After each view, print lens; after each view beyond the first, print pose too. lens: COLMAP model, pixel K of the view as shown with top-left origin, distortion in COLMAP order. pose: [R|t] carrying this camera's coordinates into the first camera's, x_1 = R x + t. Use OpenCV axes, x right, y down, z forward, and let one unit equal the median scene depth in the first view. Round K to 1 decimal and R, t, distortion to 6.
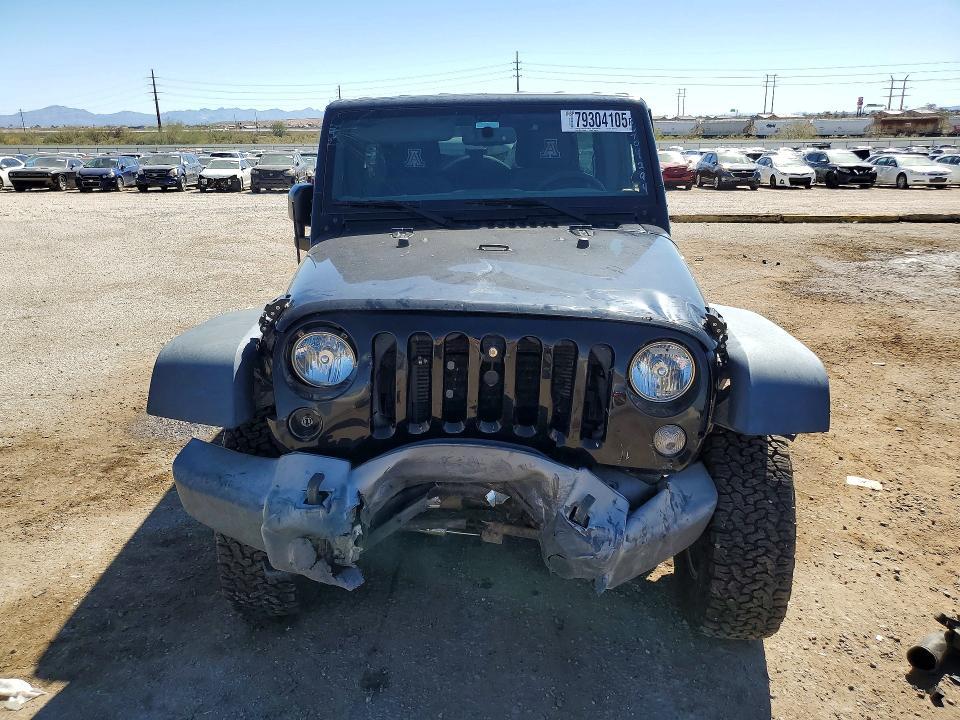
lens RADIAL K [[776.5, 0, 477.6], [0, 776.5, 357.6], [0, 0, 1]] dist [-0.004379, 0.030757]
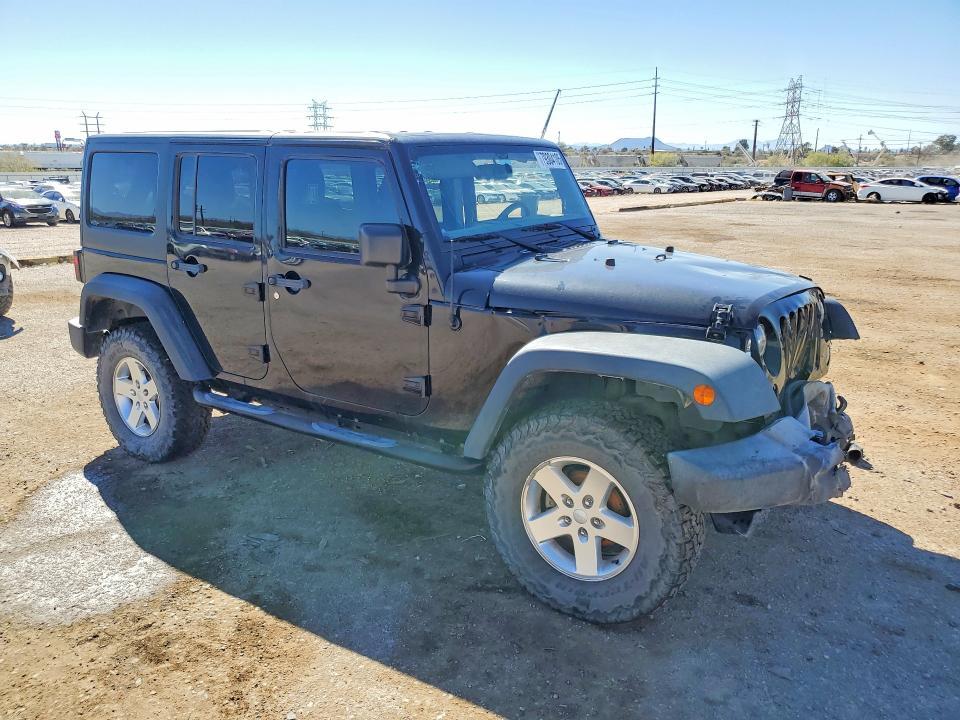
lens RADIAL K [[776.5, 0, 477.4], [0, 776.5, 359.2], [0, 0, 1]] dist [-0.004379, 0.030757]
pose [[0.565758, -0.199213, 0.800145, -0.140353], [0.228871, 0.970187, 0.079722, -0.017494], [-0.792172, 0.138027, 0.594485, 0.058024]]
